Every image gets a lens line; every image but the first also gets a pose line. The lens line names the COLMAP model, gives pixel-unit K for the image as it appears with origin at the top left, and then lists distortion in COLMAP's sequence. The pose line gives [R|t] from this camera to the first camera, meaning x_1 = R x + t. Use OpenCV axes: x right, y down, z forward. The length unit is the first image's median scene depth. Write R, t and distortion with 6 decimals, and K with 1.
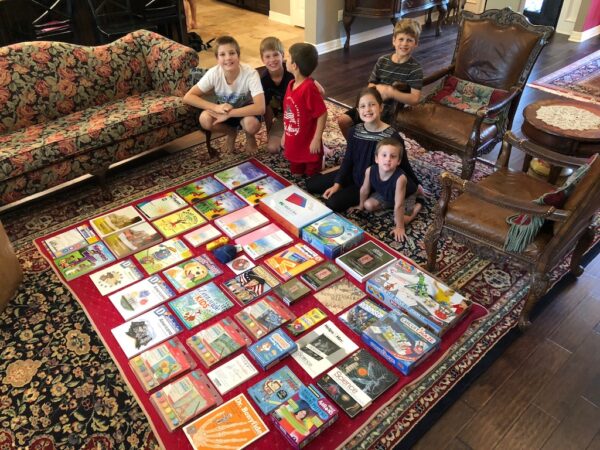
lens RADIAL K [[500.7, 0, 300.0], [0, 500.7, 225.0], [0, 0, 1]] dist [0.058331, -0.086932]
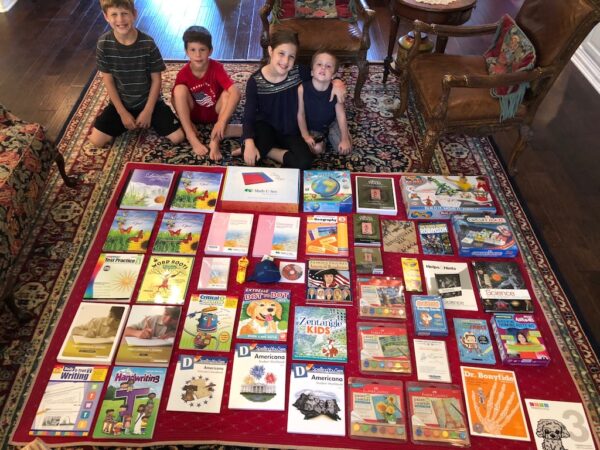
lens RADIAL K [[500.7, 0, 300.0], [0, 500.7, 225.0], [0, 0, 1]] dist [0.058331, -0.086932]
pose [[0.649720, -0.522458, 0.552179, -0.560309], [0.422402, 0.852051, 0.309170, -0.255806], [-0.632013, 0.032368, 0.774281, 0.353109]]
